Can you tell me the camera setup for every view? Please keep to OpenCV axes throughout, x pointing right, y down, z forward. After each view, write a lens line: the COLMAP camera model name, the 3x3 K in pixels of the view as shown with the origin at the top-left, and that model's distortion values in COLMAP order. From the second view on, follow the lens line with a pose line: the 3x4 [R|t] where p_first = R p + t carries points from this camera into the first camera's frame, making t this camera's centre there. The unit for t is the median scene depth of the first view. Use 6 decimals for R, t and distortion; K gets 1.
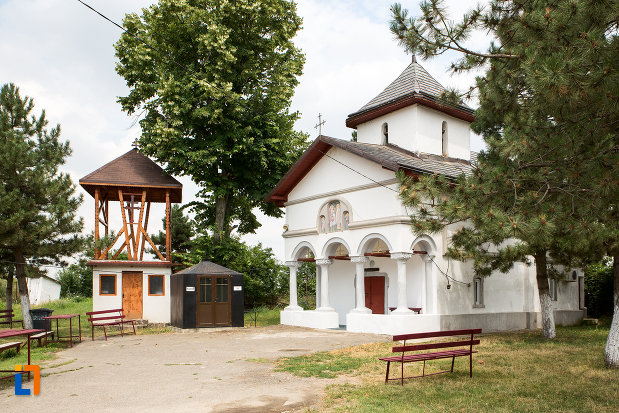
lens RADIAL K [[534.8, 0, 301.4], [0, 534.8, 251.7], [0, 0, 1]] dist [-0.008997, -0.007298]
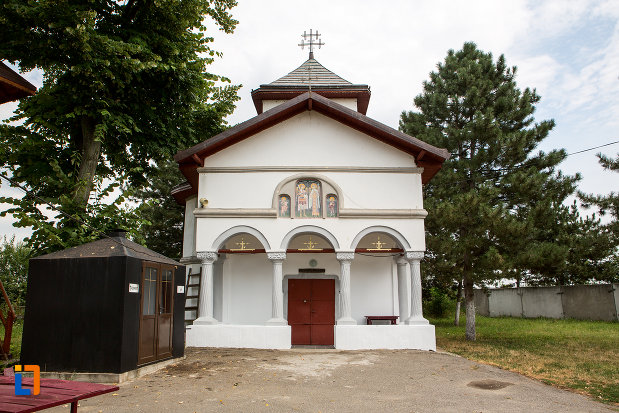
lens RADIAL K [[438.2, 0, 297.6], [0, 438.2, 209.3], [0, 0, 1]] dist [-0.002614, 0.000472]
pose [[0.629437, 0.164510, 0.759438, -0.416595], [-0.065037, 0.985057, -0.159480, 0.050810], [-0.774325, 0.050991, 0.630730, 0.595893]]
